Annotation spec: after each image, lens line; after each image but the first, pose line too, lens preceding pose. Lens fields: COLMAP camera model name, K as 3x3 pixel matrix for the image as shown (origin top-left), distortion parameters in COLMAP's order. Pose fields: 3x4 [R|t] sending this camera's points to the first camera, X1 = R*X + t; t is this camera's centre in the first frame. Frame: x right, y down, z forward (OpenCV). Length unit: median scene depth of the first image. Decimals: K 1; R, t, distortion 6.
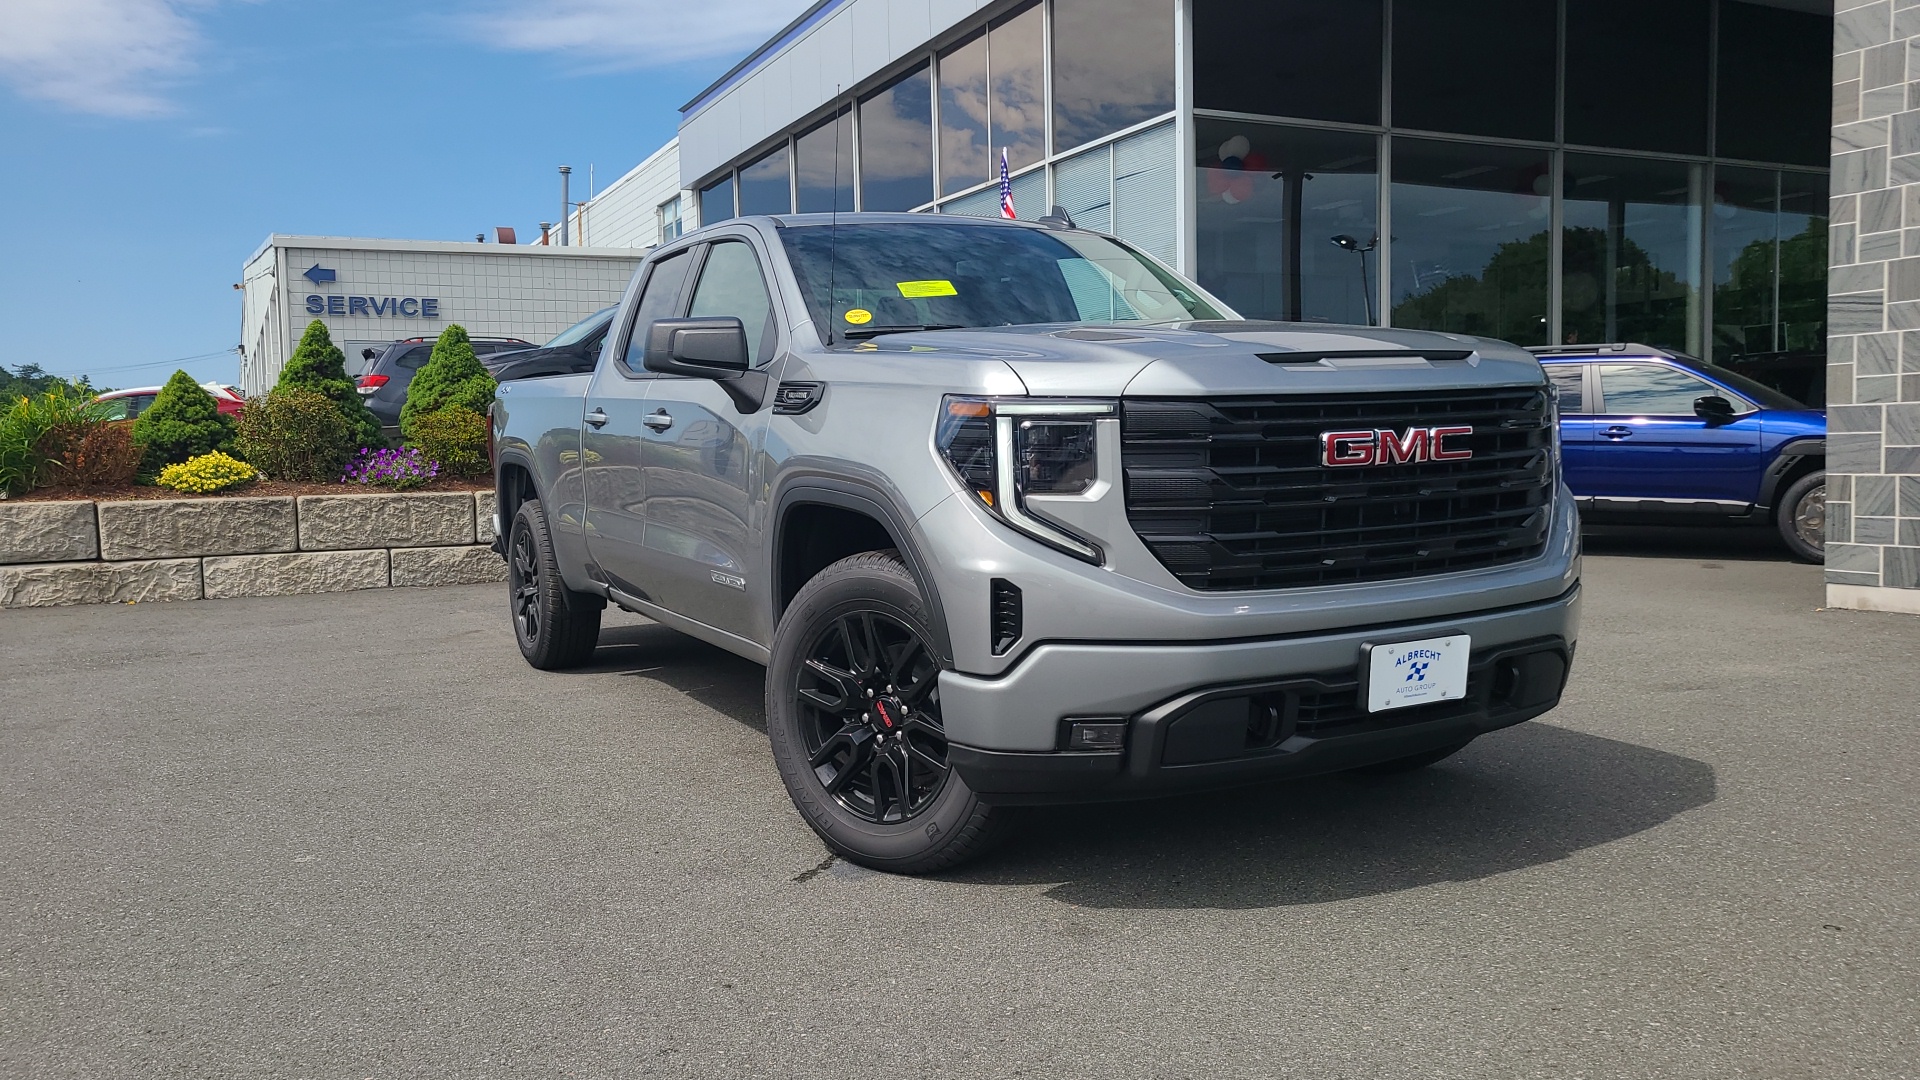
lens RADIAL K [[1412.9, 0, 958.6], [0, 1412.9, 531.5], [0, 0, 1]] dist [0.050505, -0.026671]
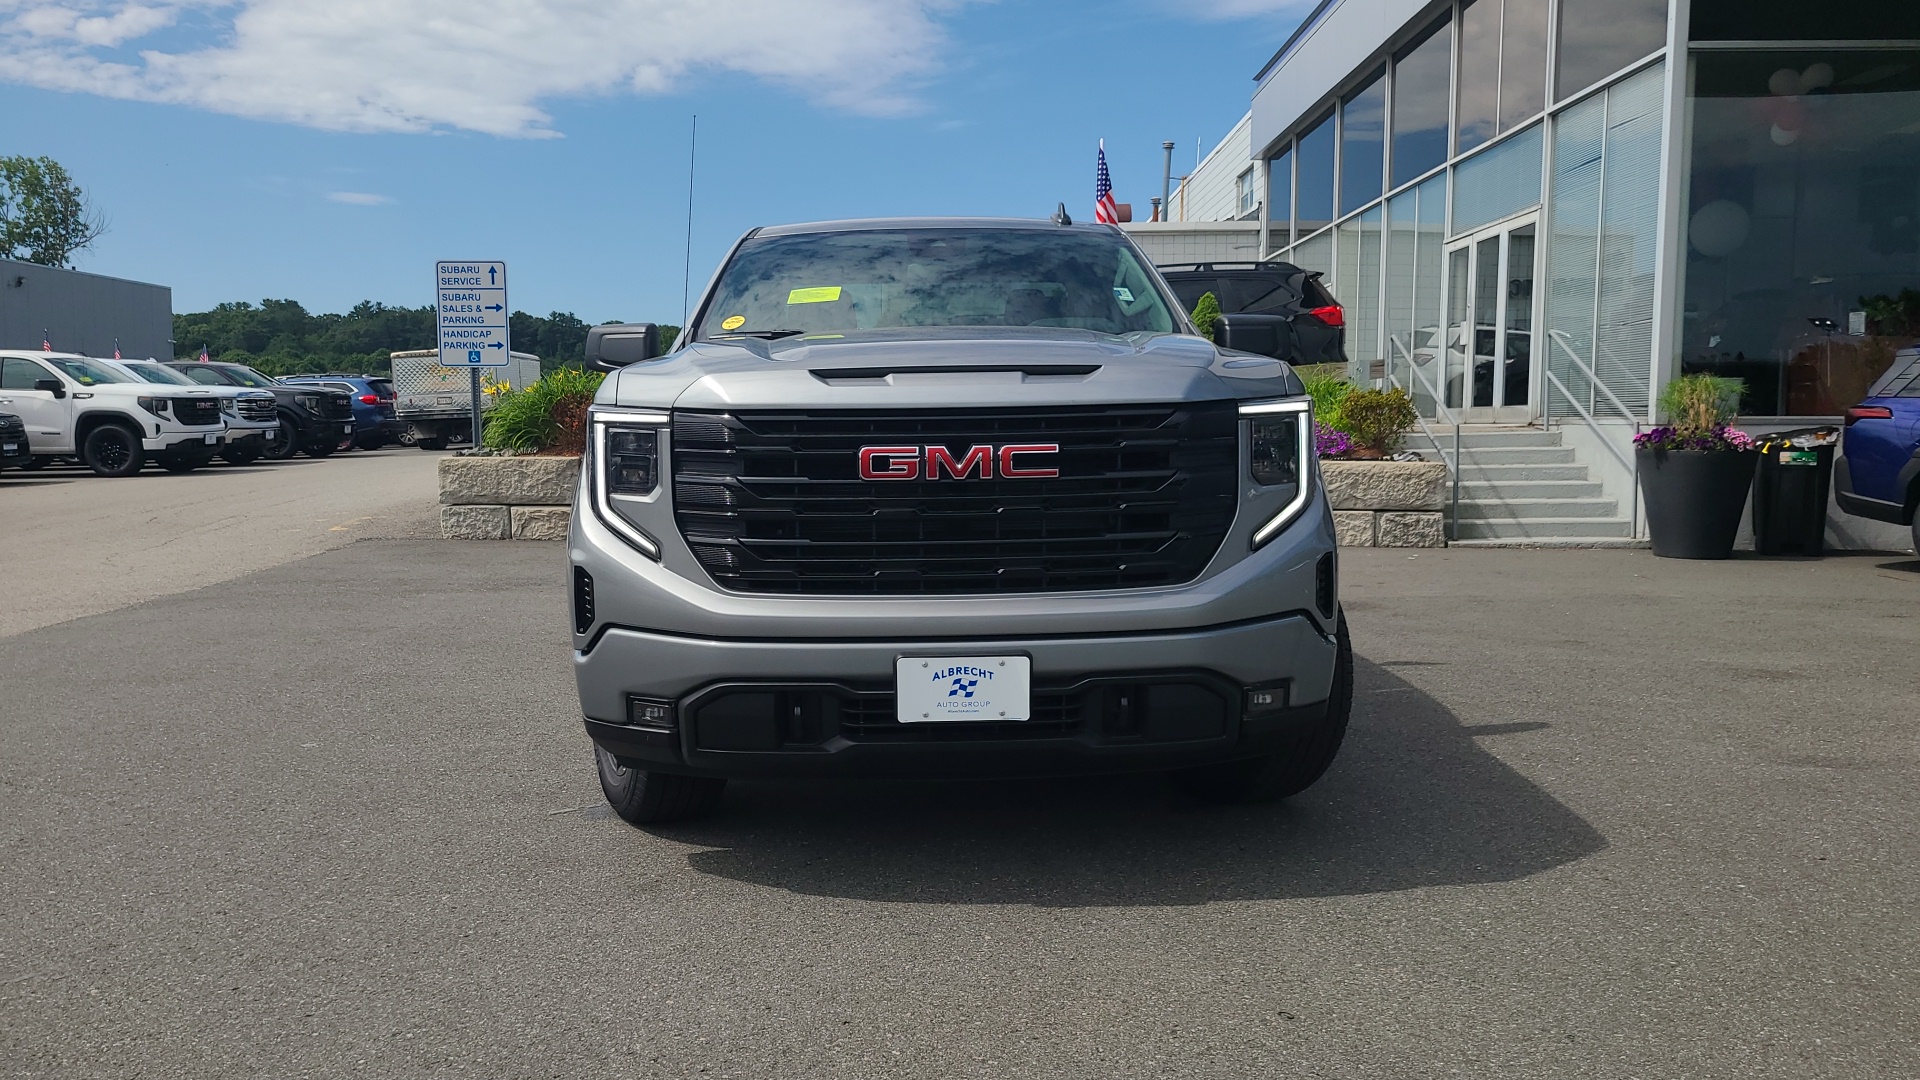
lens RADIAL K [[1429.2, 0, 982.9], [0, 1429.2, 541.8], [0, 0, 1]] dist [0.058492, -0.036362]
pose [[0.897852, 0.062152, -0.435890, 0.725149], [-0.049790, 0.997969, 0.039739, -0.042631], [0.437474, -0.013977, 0.899122, 0.094254]]
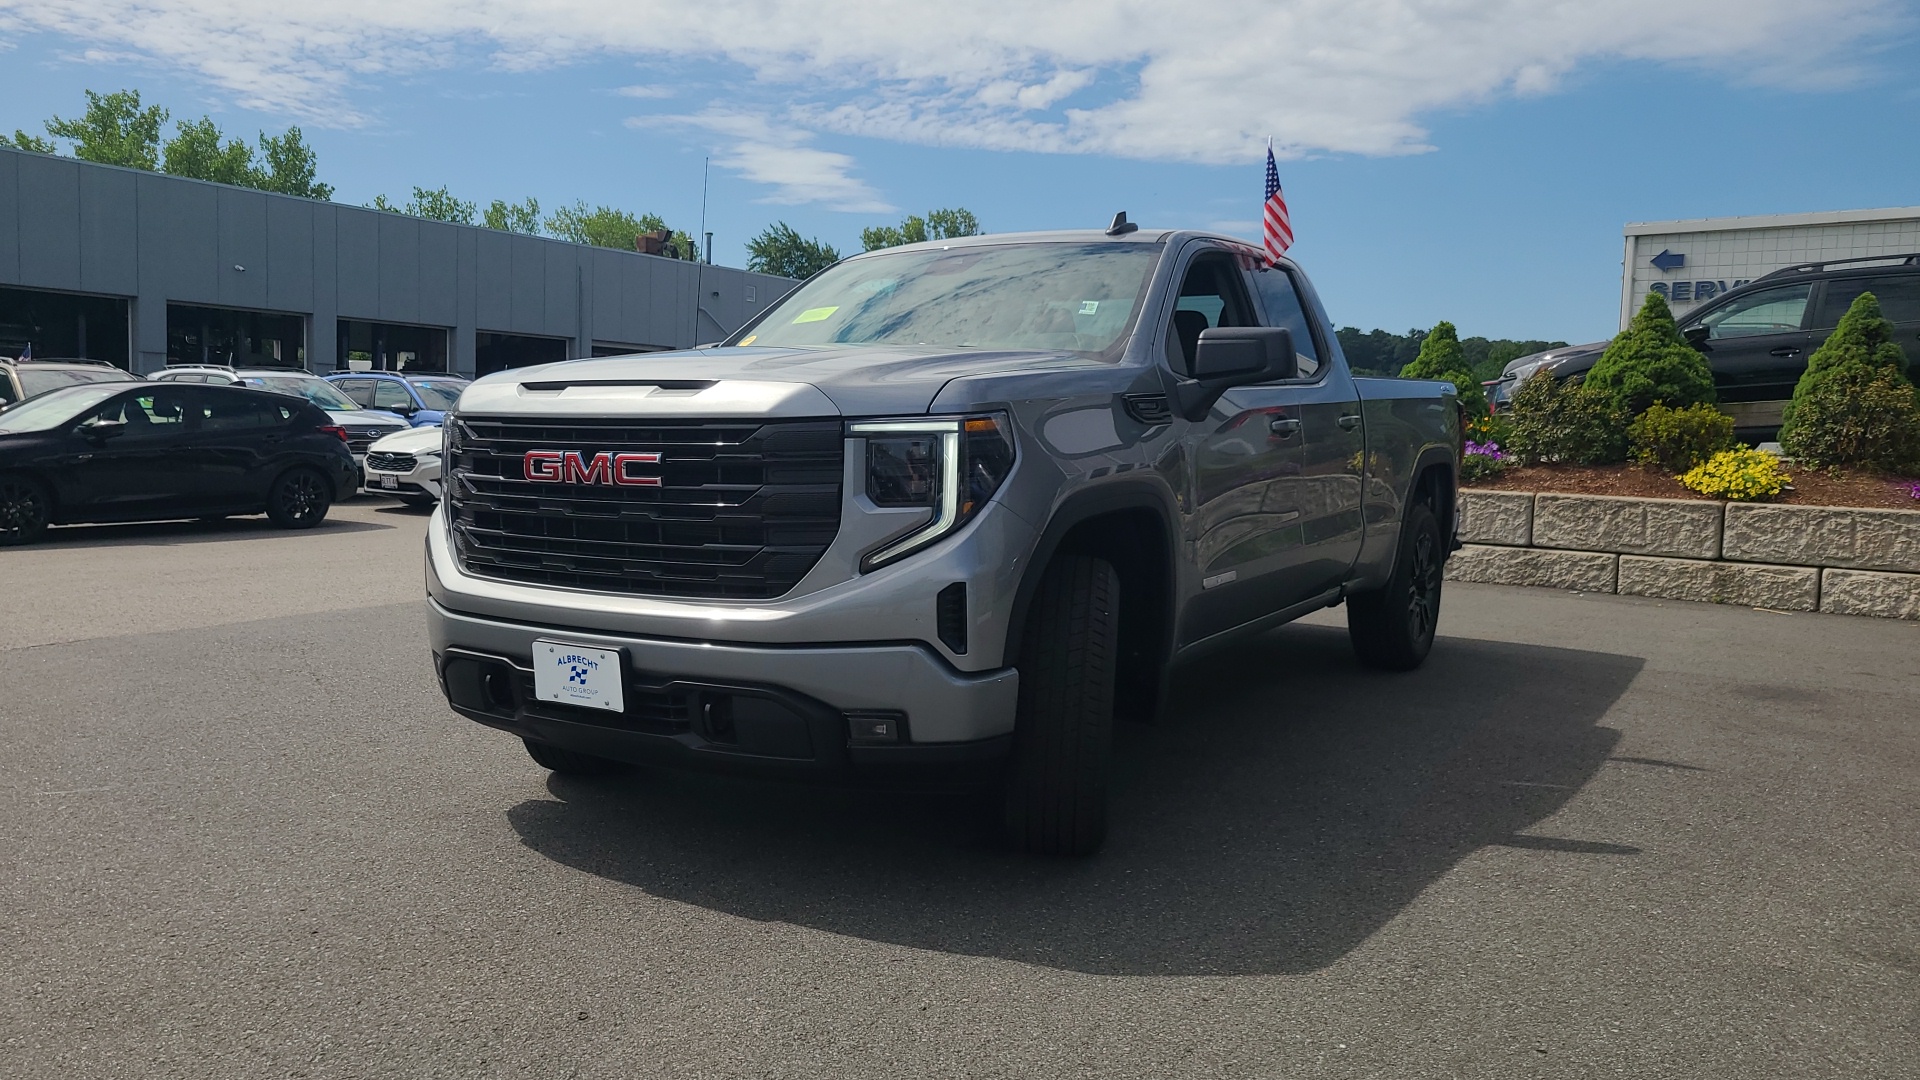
lens RADIAL K [[1456.6, 0, 966.8], [0, 1456.6, 546.5], [0, 0, 1]] dist [0.050277, -0.033601]
pose [[0.503274, 0.108949, -0.857231, 1.344144], [-0.093286, 0.993073, 0.071446, -0.101511], [0.859077, 0.044011, 0.509951, 0.640230]]
